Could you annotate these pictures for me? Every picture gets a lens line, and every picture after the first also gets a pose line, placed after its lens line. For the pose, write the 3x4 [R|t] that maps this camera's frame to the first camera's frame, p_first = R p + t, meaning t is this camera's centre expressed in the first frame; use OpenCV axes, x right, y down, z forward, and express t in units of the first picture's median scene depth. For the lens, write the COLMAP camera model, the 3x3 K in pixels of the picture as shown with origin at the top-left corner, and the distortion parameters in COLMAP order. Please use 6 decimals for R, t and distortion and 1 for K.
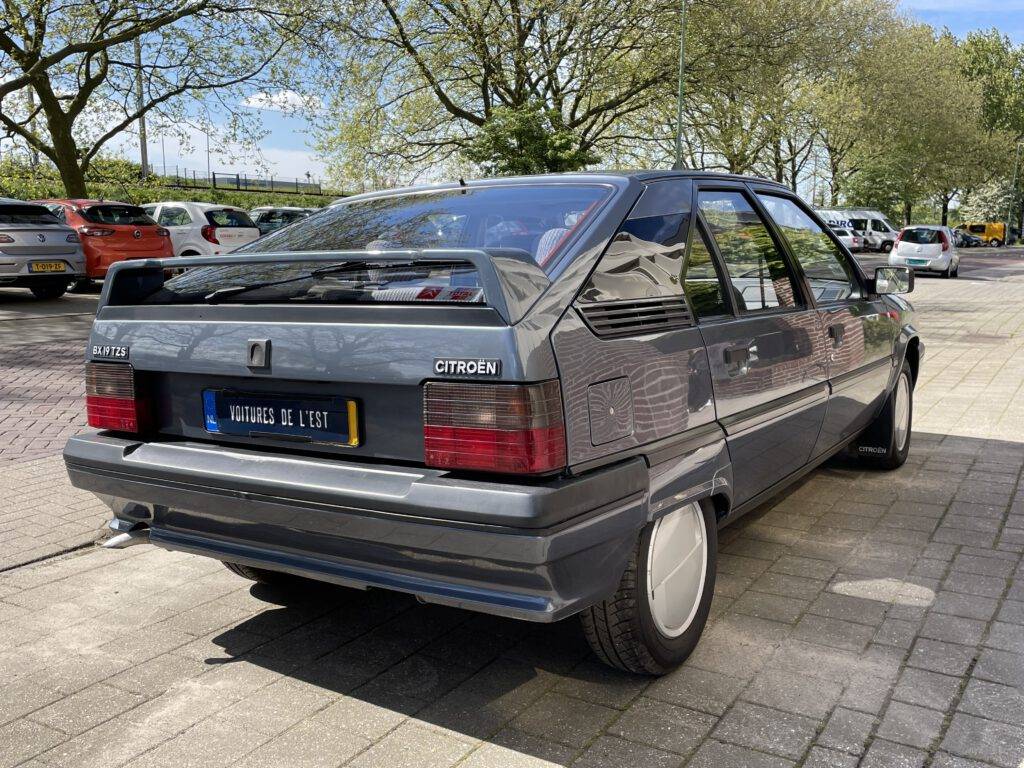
lens RADIAL K [[950.3, 0, 512.0], [0, 950.3, 383.3], [0, 0, 1]] dist [0.059895, 0.000000]
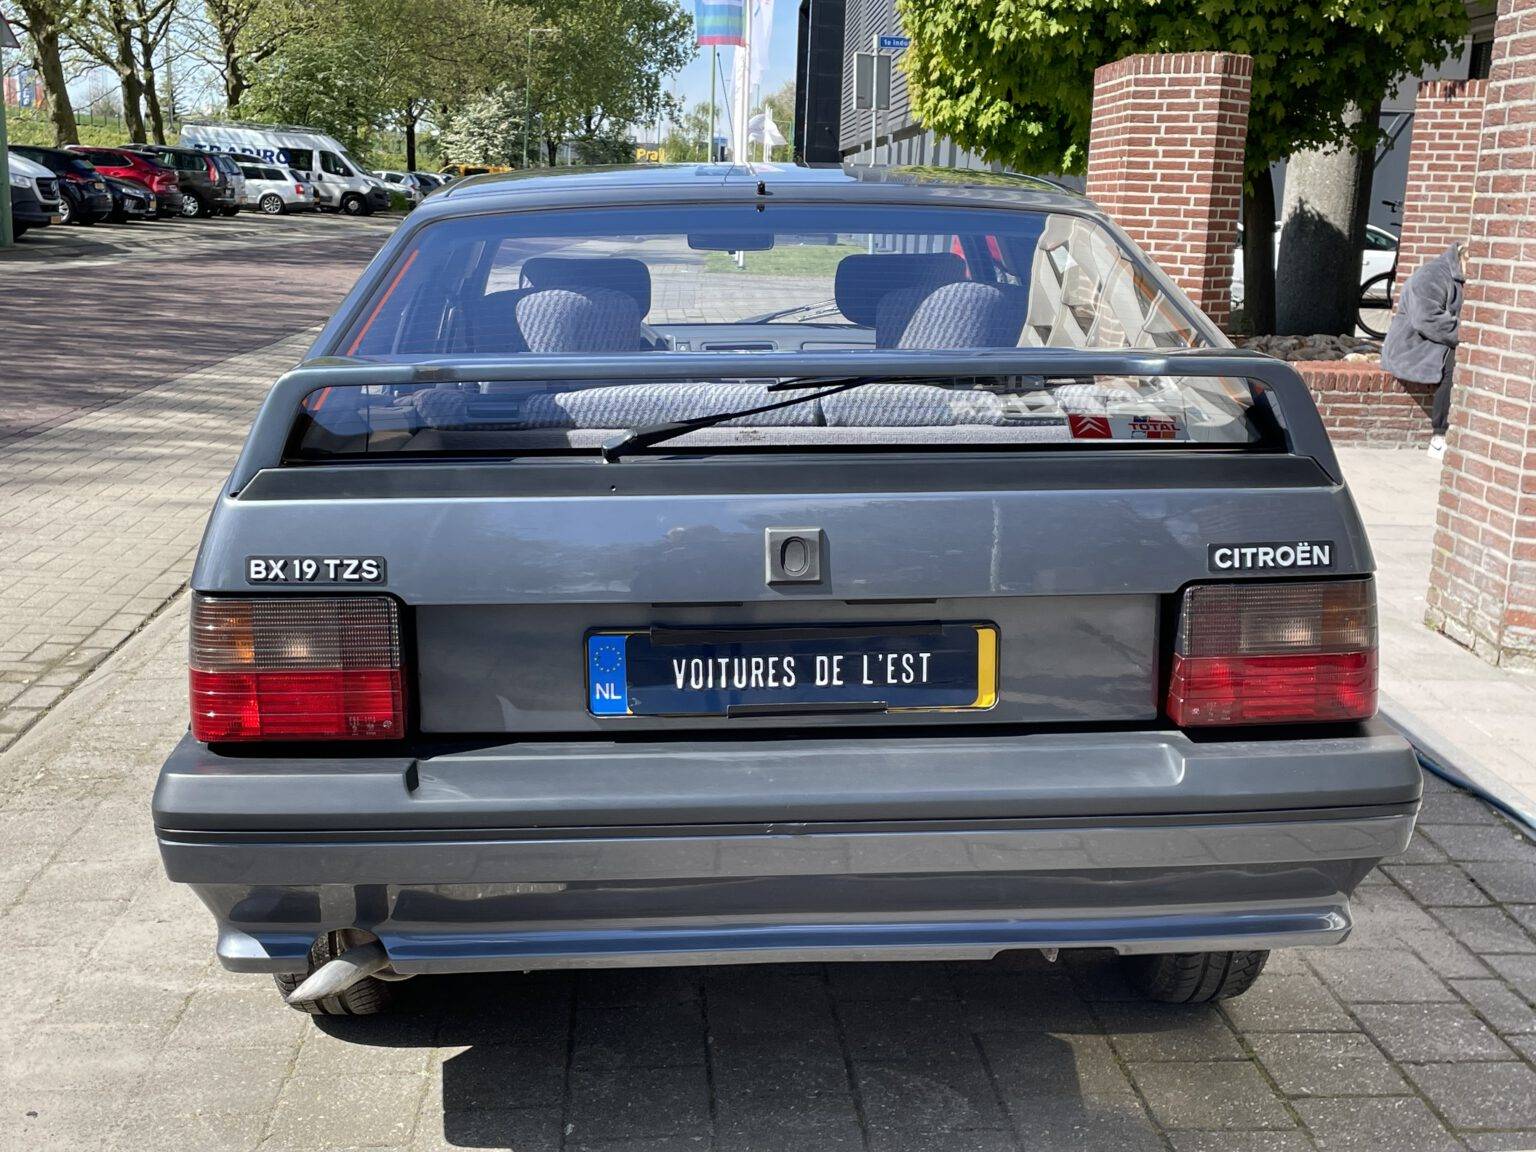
lens RADIAL K [[1810.1, 0, 768.5], [0, 1810.1, 576.0], [0, 0, 1]] dist [0.065878, 0.000000]
pose [[0.815350, -0.093177, 0.571422, -0.775490], [0.055637, 0.995007, 0.082860, -0.094413], [-0.576289, -0.035767, 0.816463, 0.191132]]
